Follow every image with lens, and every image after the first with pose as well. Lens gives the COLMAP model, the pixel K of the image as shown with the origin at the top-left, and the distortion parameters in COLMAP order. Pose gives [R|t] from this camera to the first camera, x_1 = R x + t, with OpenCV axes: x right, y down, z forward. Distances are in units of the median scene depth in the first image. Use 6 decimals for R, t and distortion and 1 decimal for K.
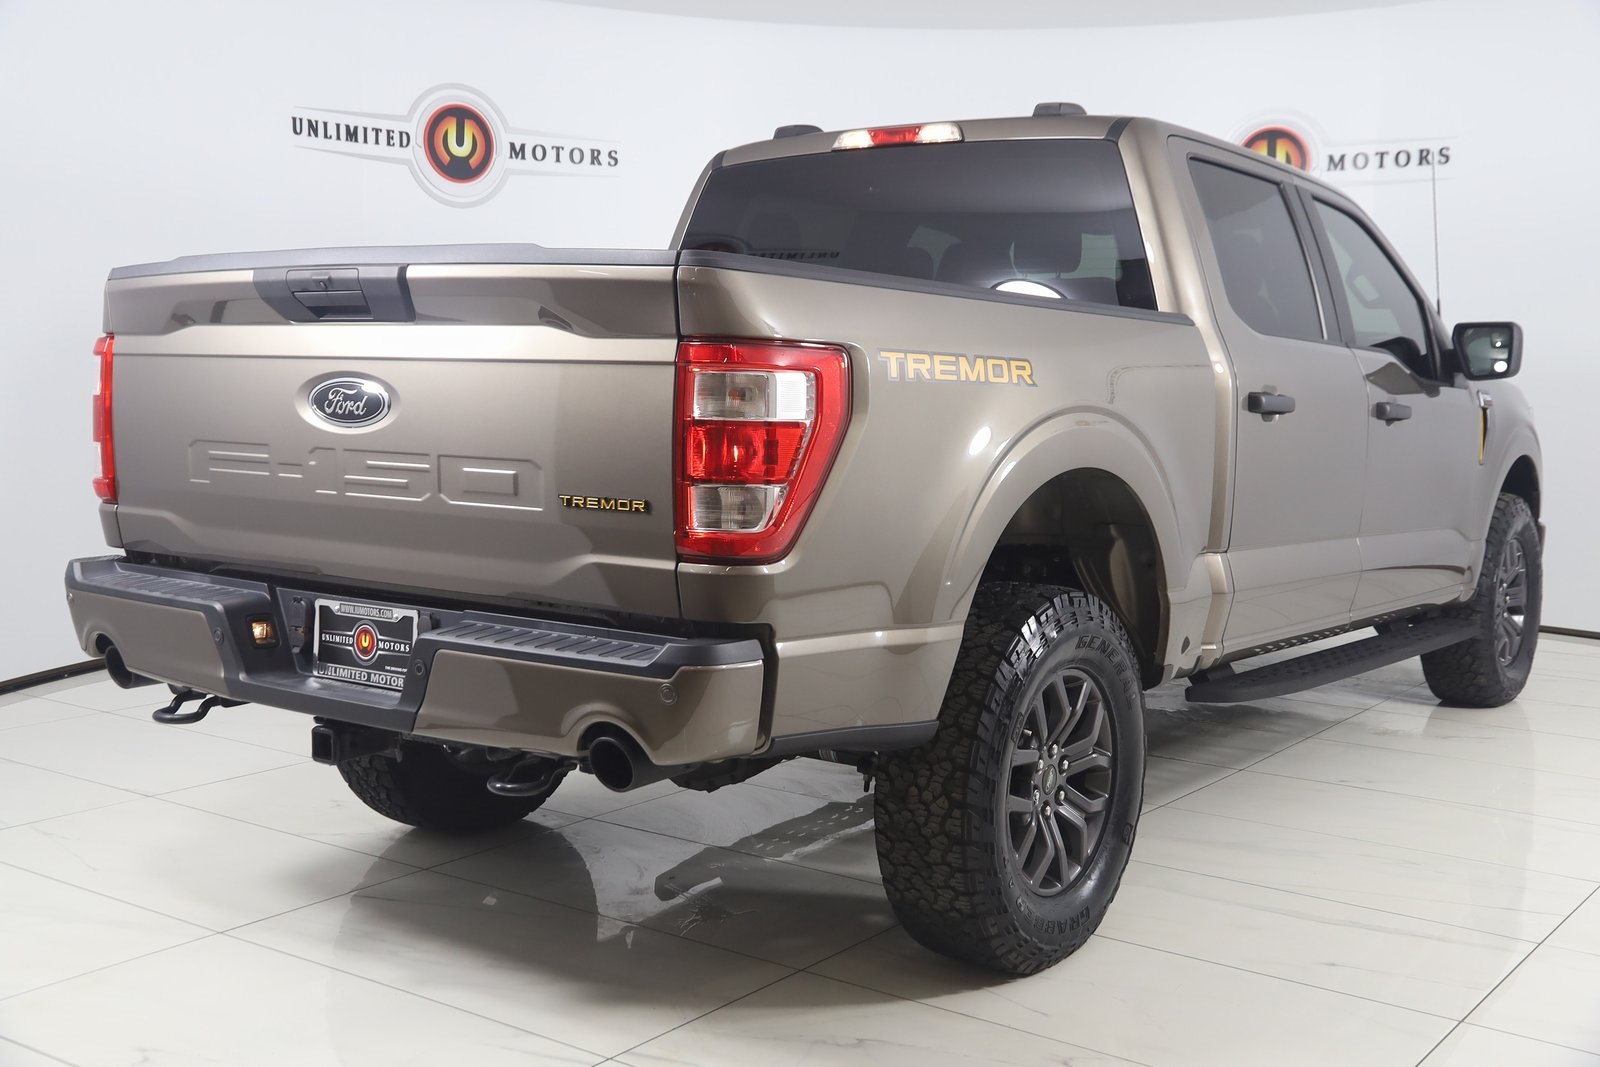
lens RADIAL K [[1719.0, 0, 800.0], [0, 1719.0, 533.5], [0, 0, 1]] dist [0.010957, 0.033539]
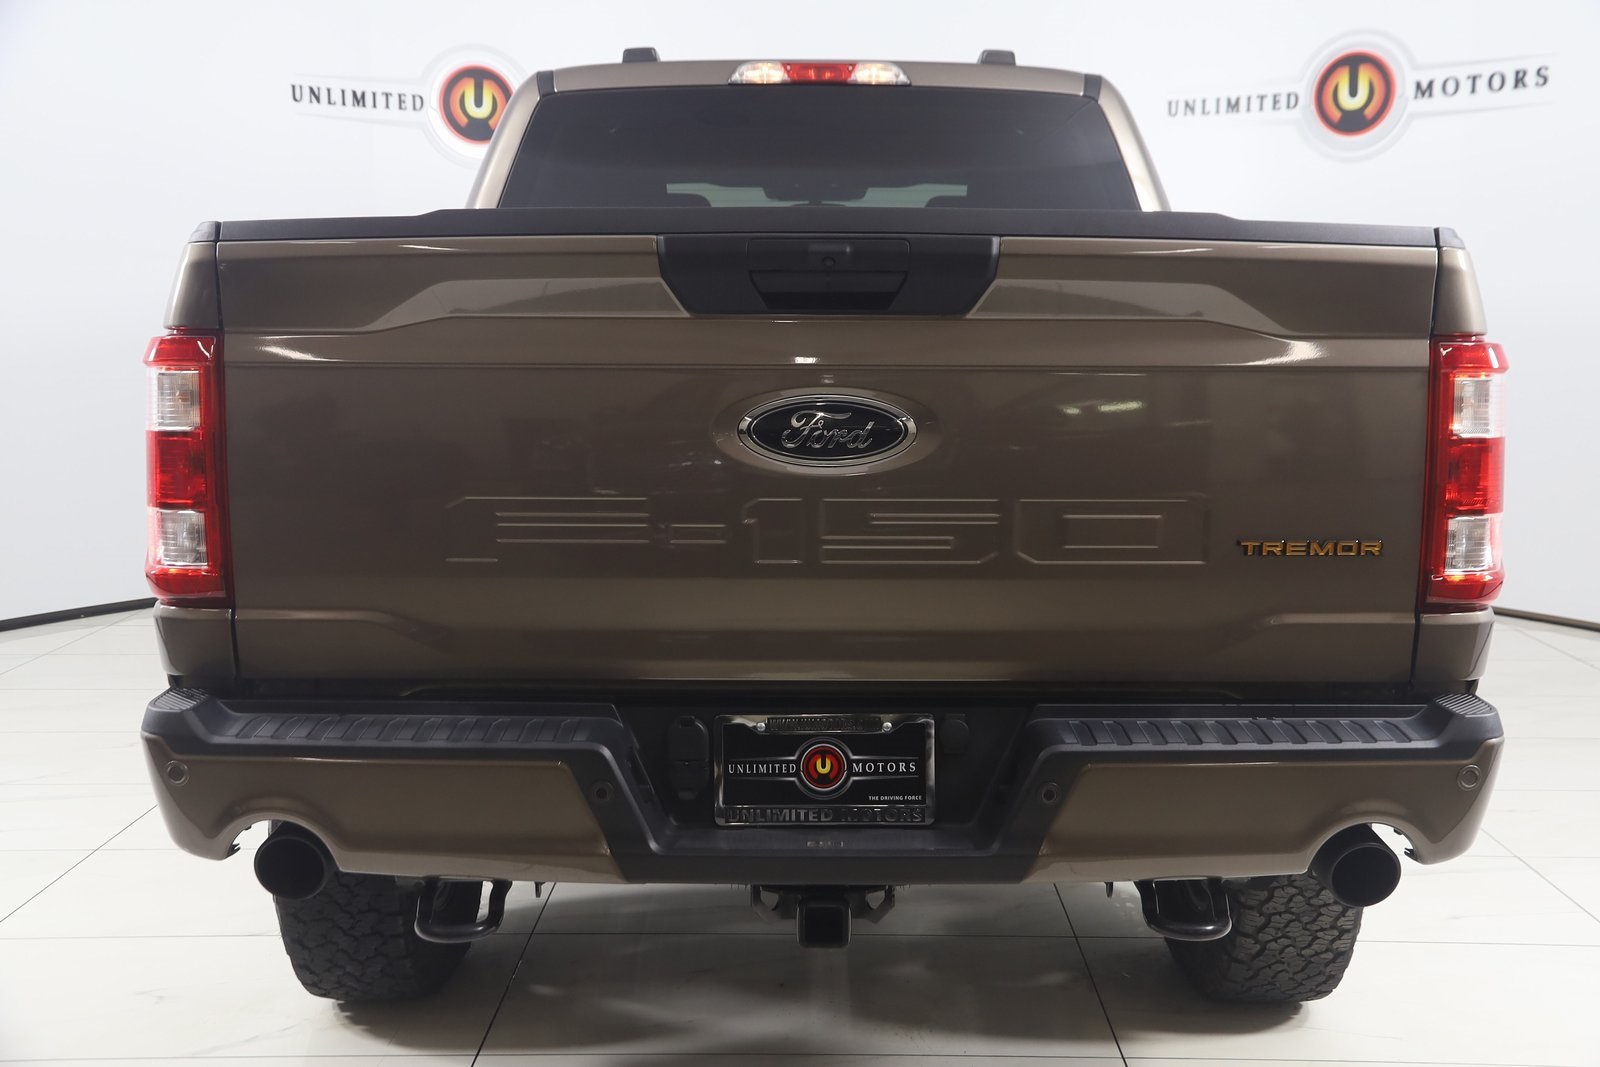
lens RADIAL K [[1719.0, 0, 800.0], [0, 1719.0, 533.5], [0, 0, 1]] dist [0.010957, 0.033539]
pose [[0.811119, -0.086973, 0.578378, -0.671460], [0.064973, 0.996160, 0.058678, -0.075944], [-0.581260, -0.010016, 0.813656, 0.437814]]
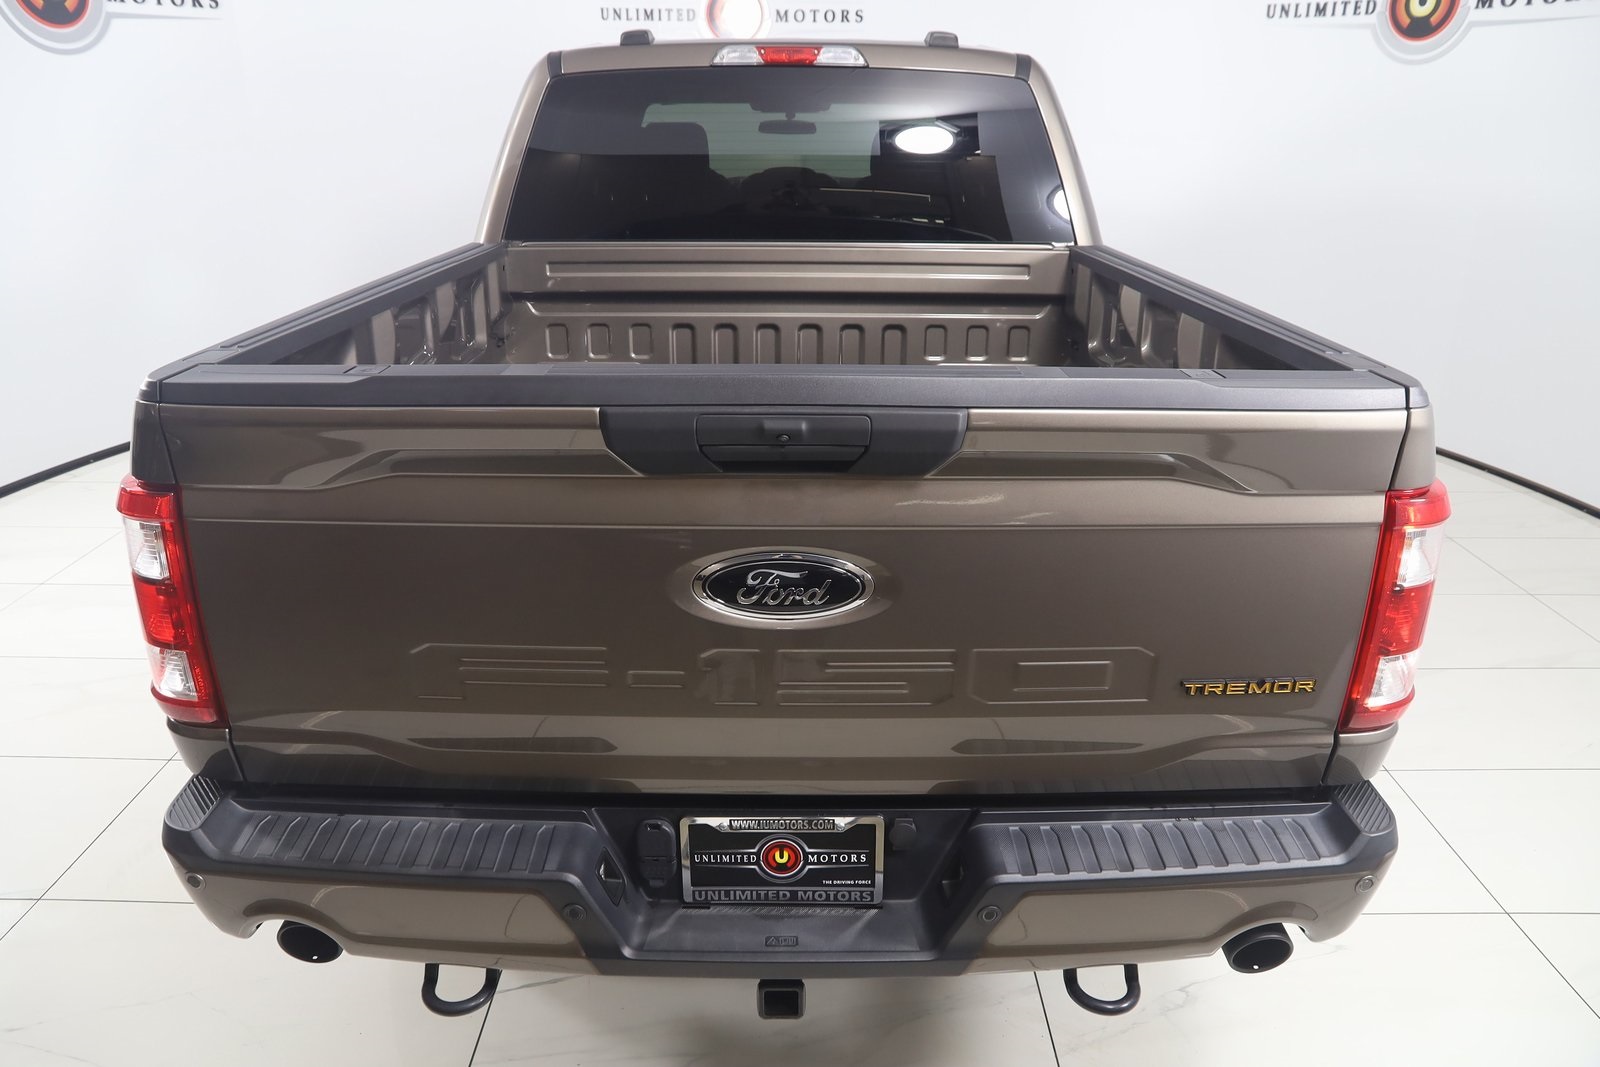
lens RADIAL K [[1090.7, 0, 796.4], [0, 1090.7, 517.3], [0, 0, 1]] dist [-0.110502, 0.085618]
pose [[0.806689, -0.222520, 0.547483, -0.485816], [0.062393, 0.953295, 0.295526, -0.228618], [-0.587674, -0.204238, 0.782896, 0.658304]]
